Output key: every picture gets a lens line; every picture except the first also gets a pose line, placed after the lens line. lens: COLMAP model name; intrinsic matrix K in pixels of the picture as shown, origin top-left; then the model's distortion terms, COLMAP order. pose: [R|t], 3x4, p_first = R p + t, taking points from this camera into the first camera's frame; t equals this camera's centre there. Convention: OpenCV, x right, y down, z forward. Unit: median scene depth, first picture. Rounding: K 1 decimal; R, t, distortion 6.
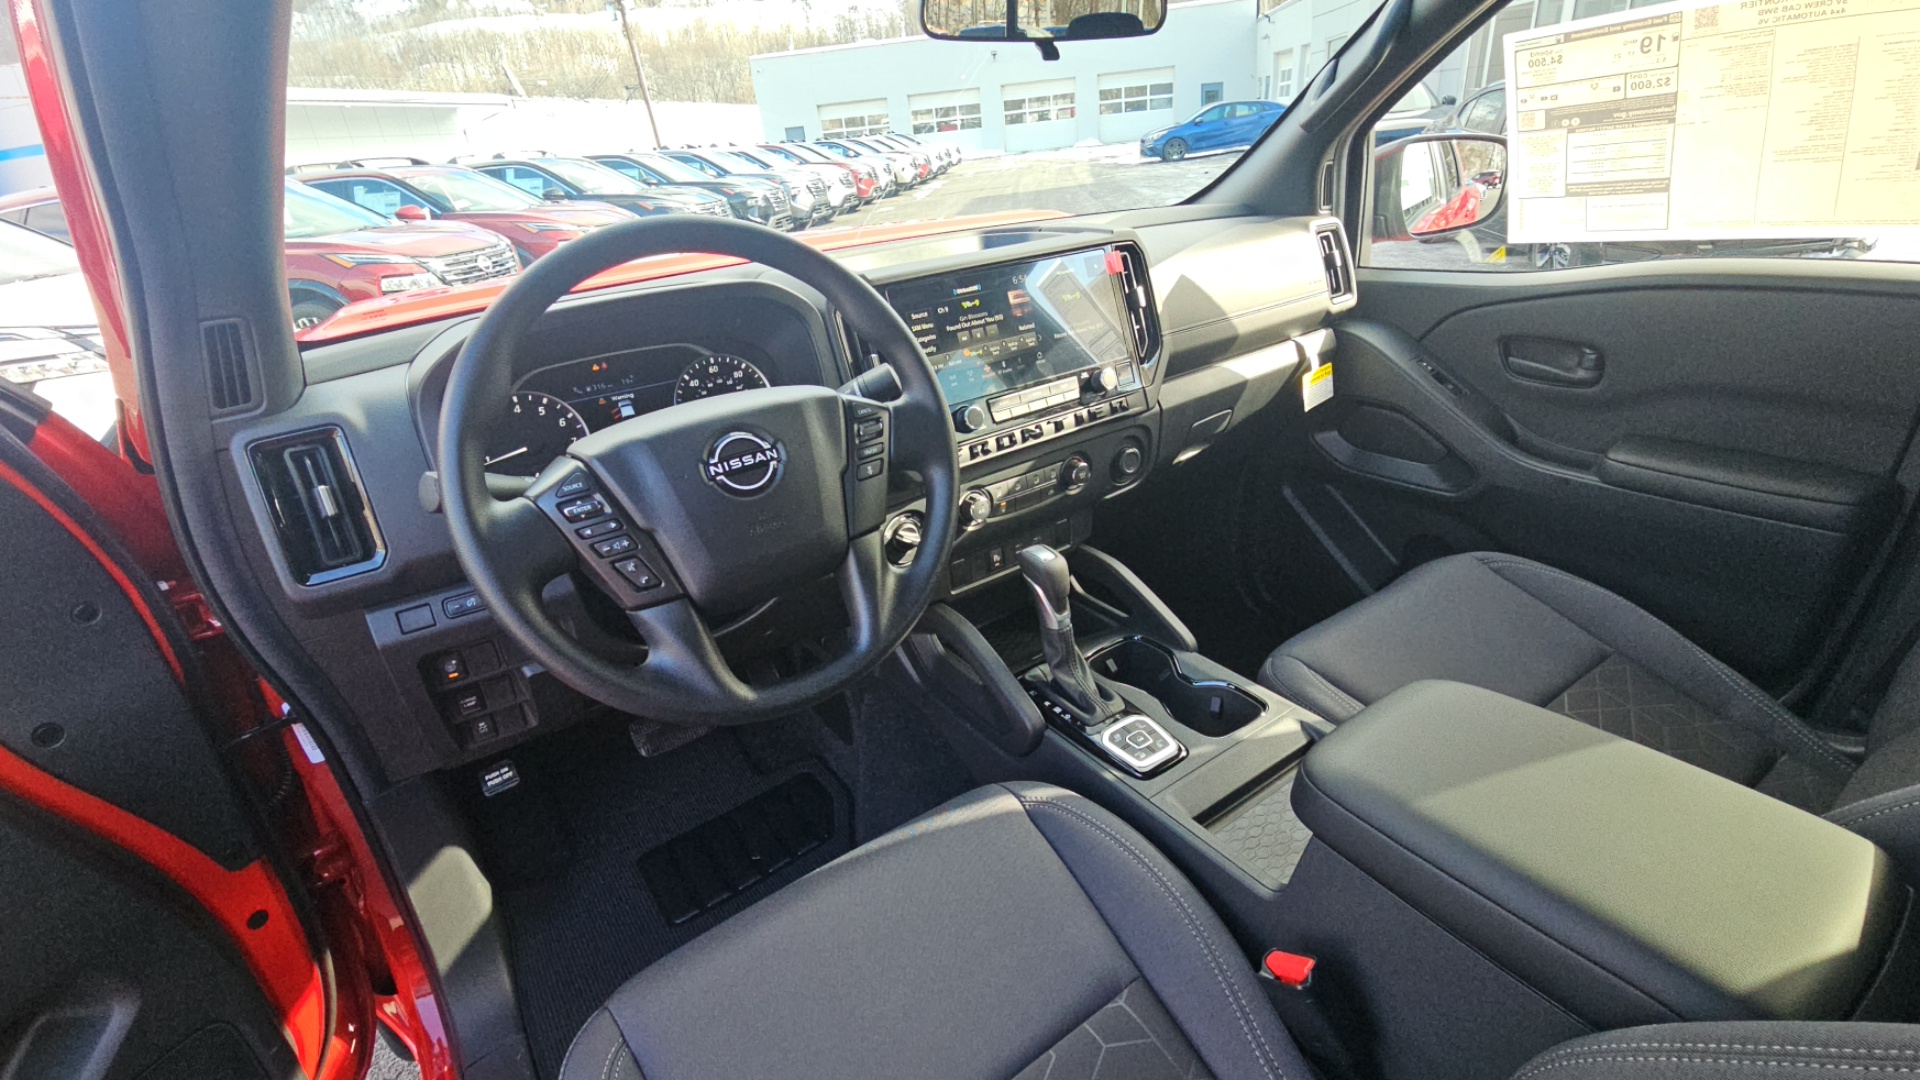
lens RADIAL K [[849.0, 0, 951.1], [0, 849.0, 538.9], [0, 0, 1]] dist [0.012097, -0.008030]
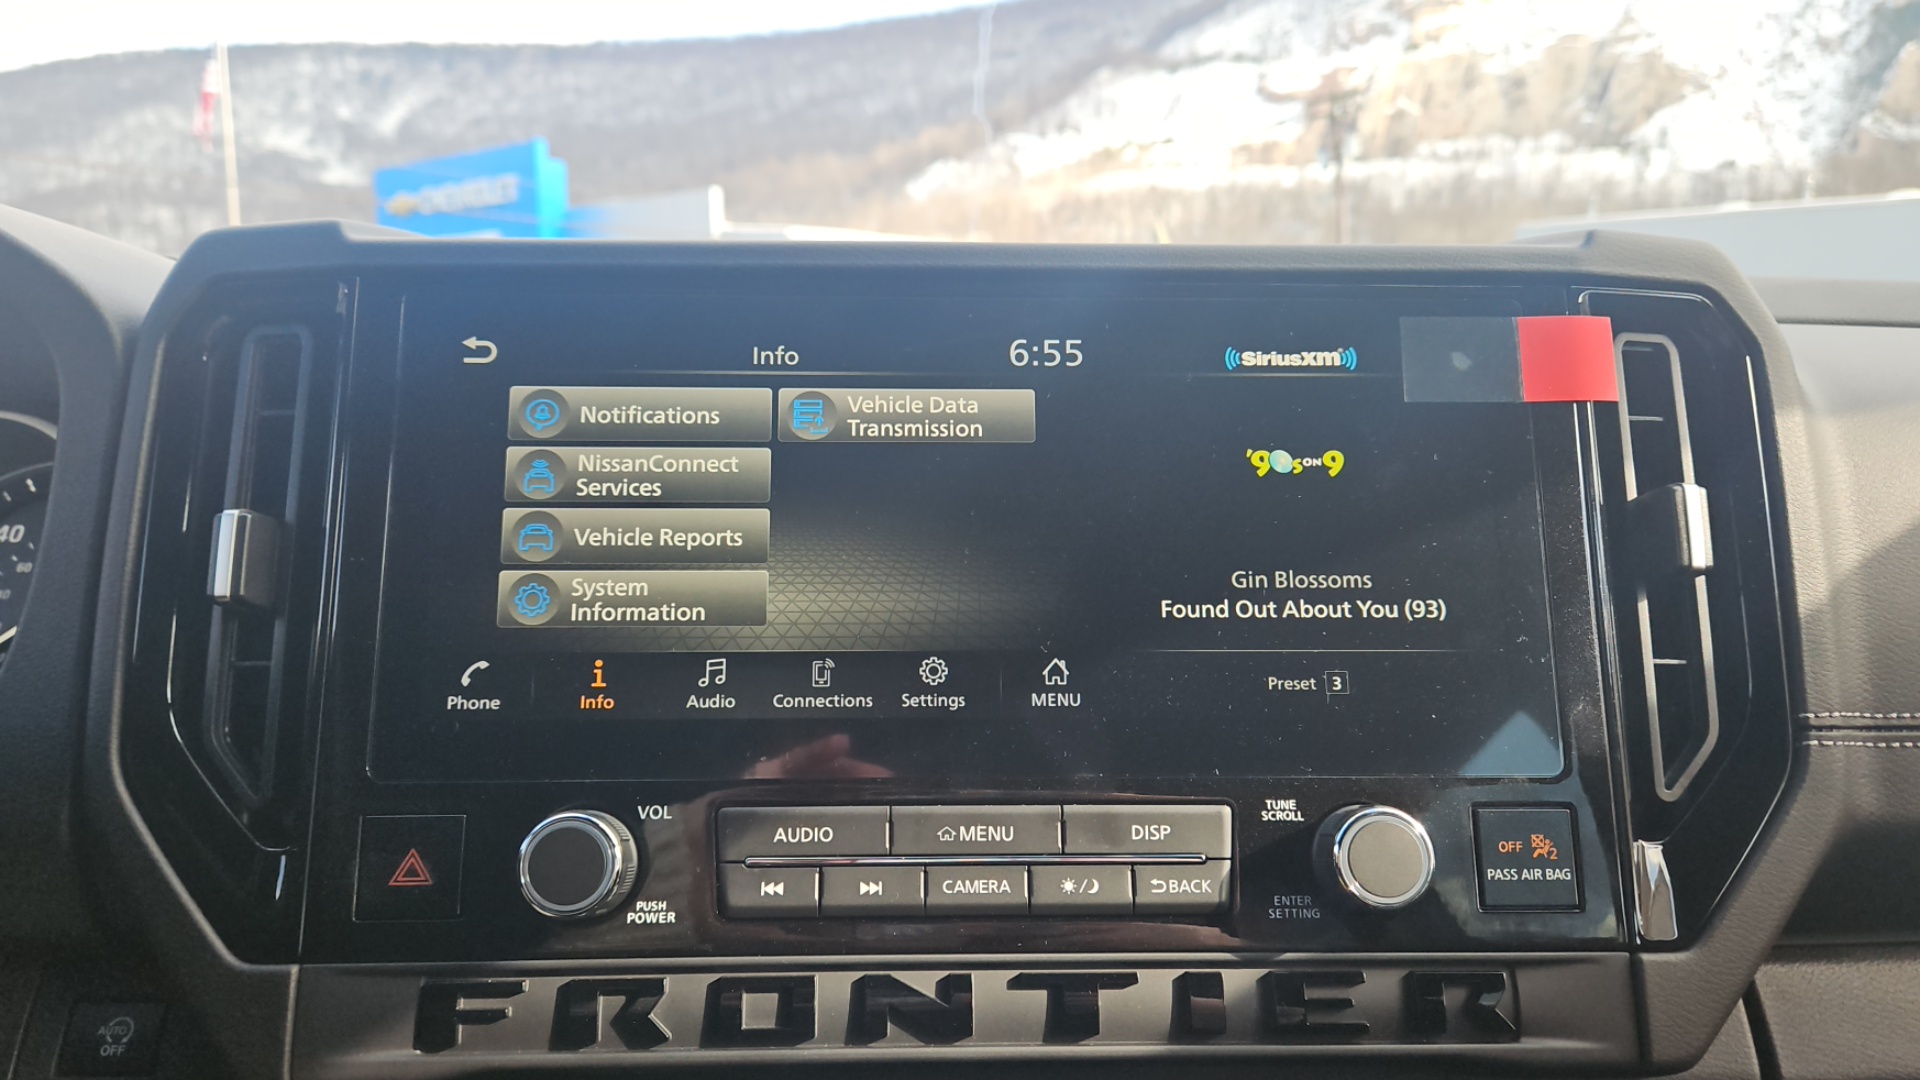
lens RADIAL K [[1430.9, 0, 966.8], [0, 1430.9, 534.0], [0, 0, 1]] dist [0.053075, -0.055089]
pose [[0.841028, 0.147313, -0.520549, 0.276570], [-0.296944, 0.930012, -0.216569, -0.159728], [0.452213, 0.336714, 0.825910, 0.657584]]
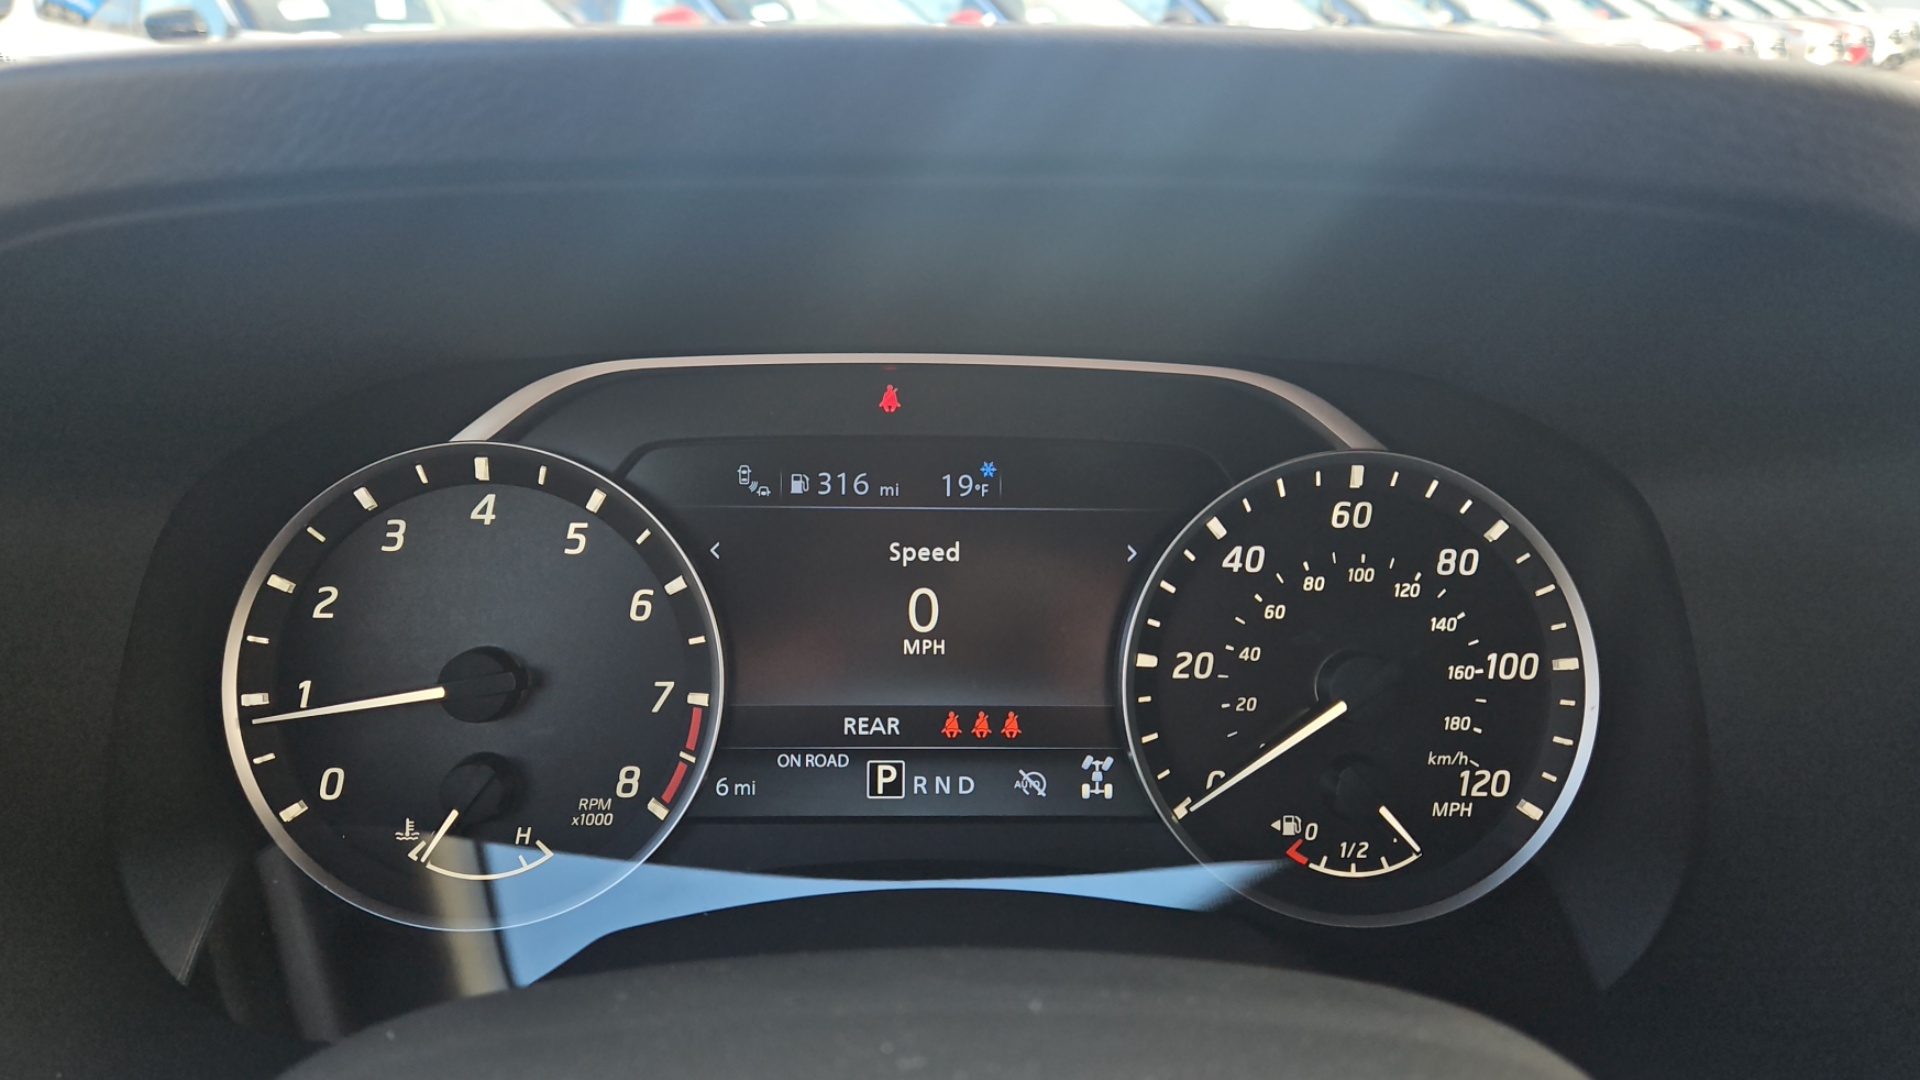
lens RADIAL K [[1430.9, 0, 956.0], [0, 1430.9, 545.8], [0, 0, 1]] dist [0.053075, -0.055089]
pose [[0.843522, 0.274166, -0.461847, -0.183160], [-0.300201, 0.953709, 0.017859, -0.159022], [0.445364, 0.123583, 0.886780, 0.599341]]
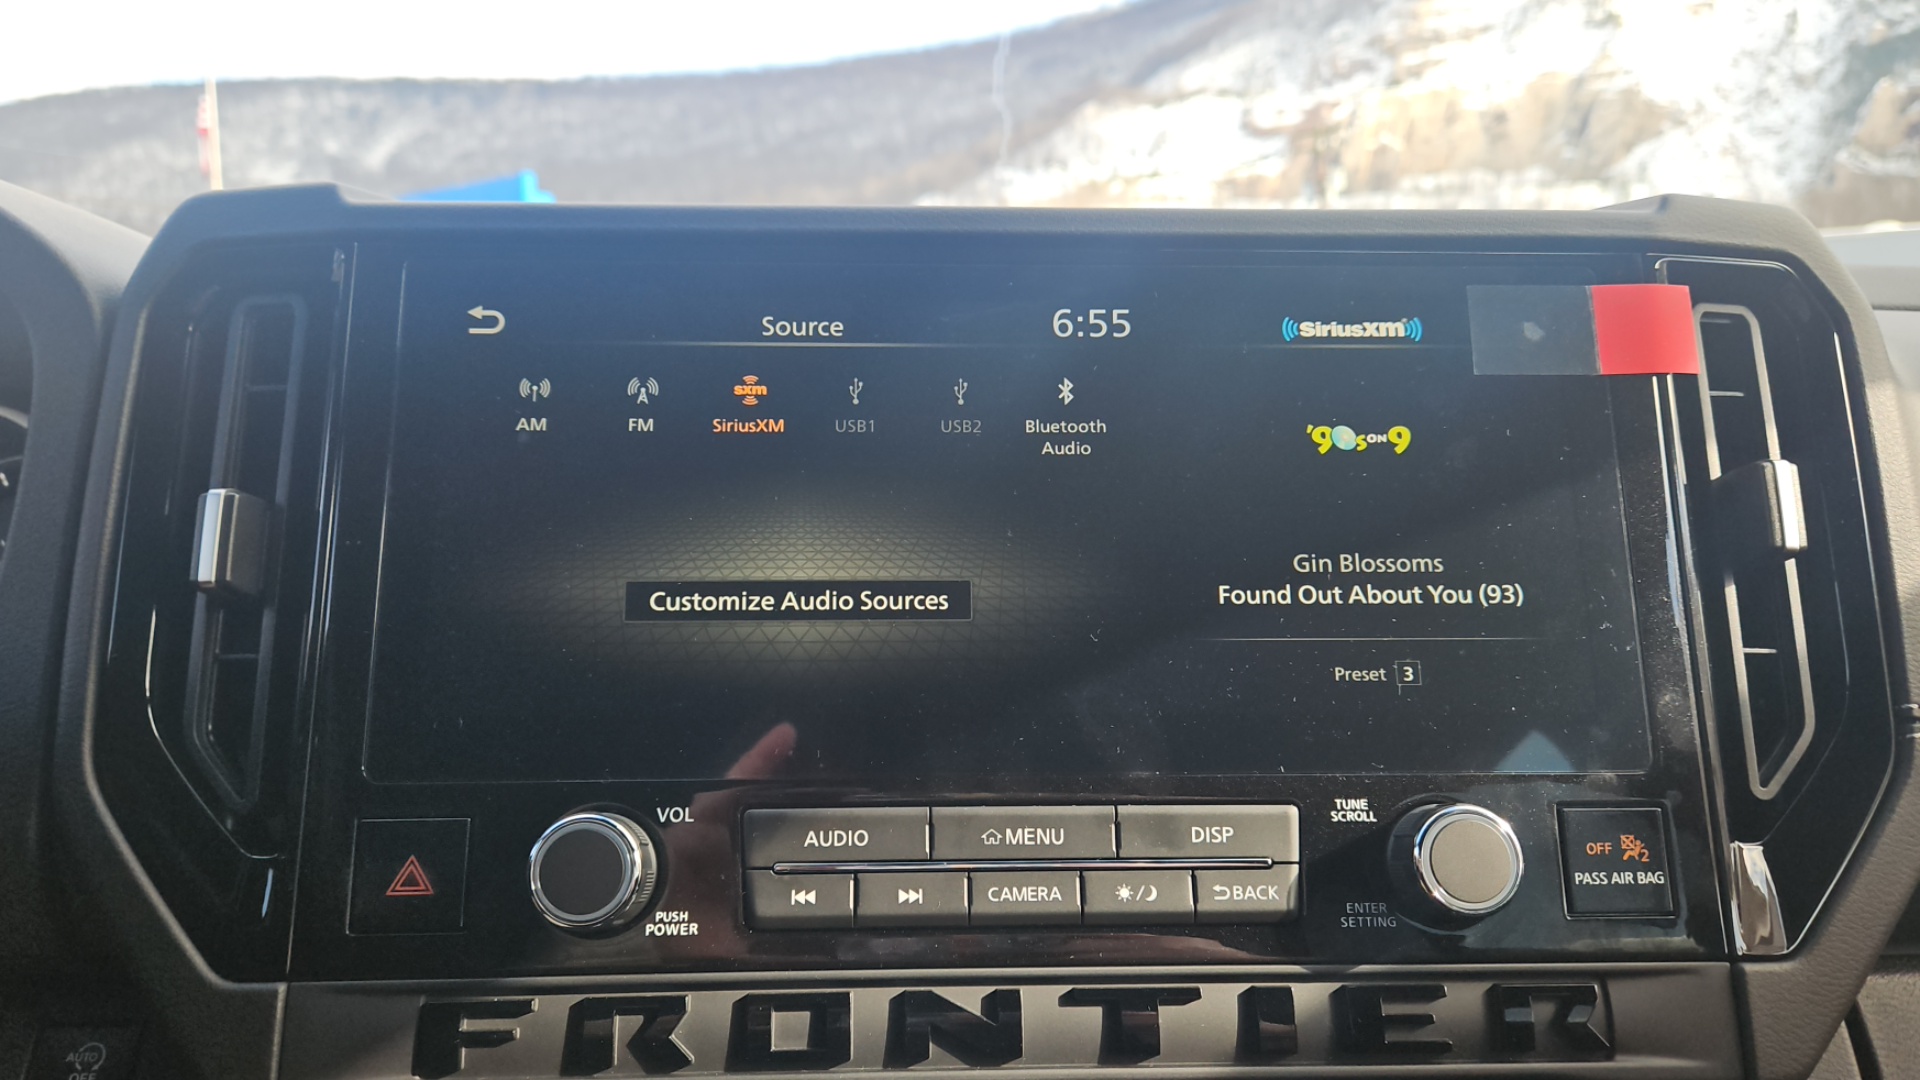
lens RADIAL K [[1430.9, 0, 969.2], [0, 1430.9, 532.4], [0, 0, 1]] dist [0.053075, -0.055089]
pose [[0.846688, 0.132969, -0.515207, 0.253068], [-0.292137, 0.925449, -0.241249, -0.149511], [0.444719, 0.354774, 0.822412, 0.677398]]
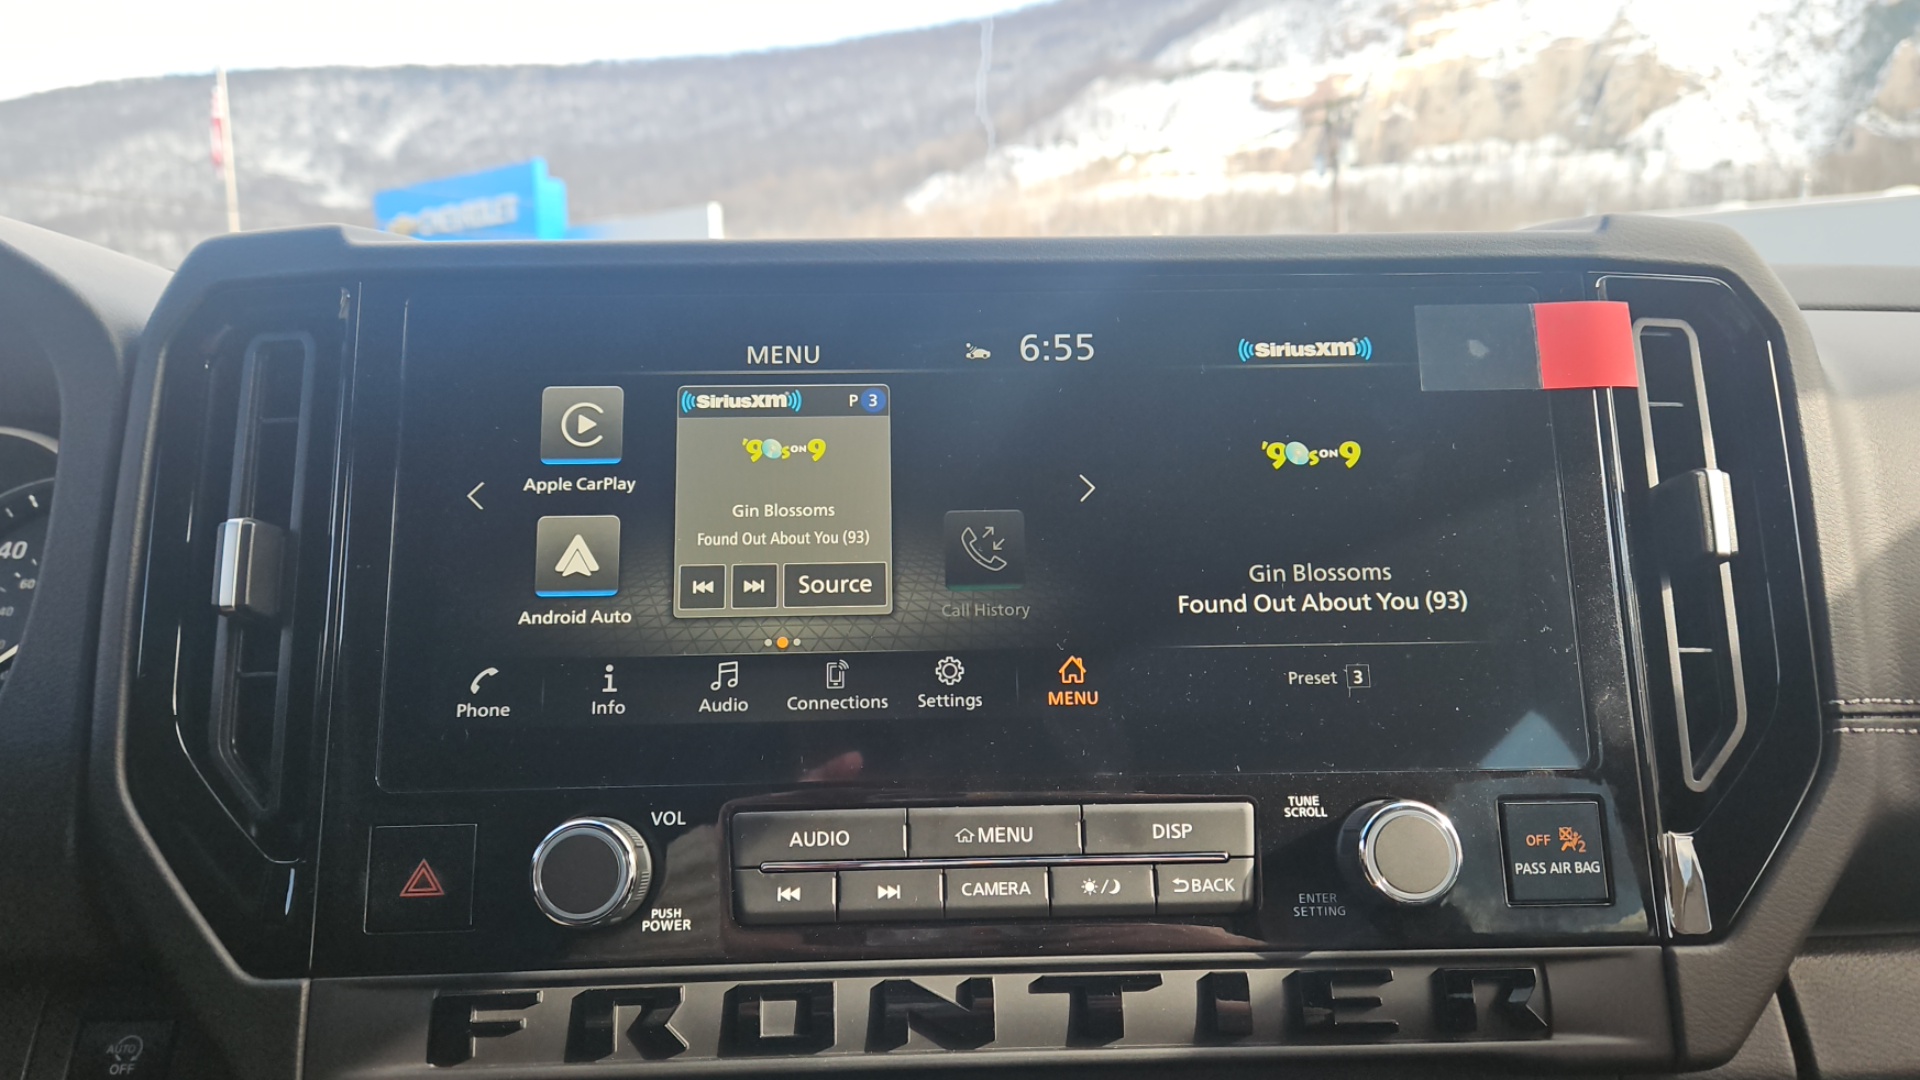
lens RADIAL K [[1430.9, 0, 966.5], [0, 1430.9, 532.7], [0, 0, 1]] dist [0.053075, -0.055089]
pose [[0.842012, 0.129242, -0.523748, 0.272182], [-0.282653, 0.932636, -0.224270, -0.156543], [0.459482, 0.336877, 0.821822, 0.661759]]
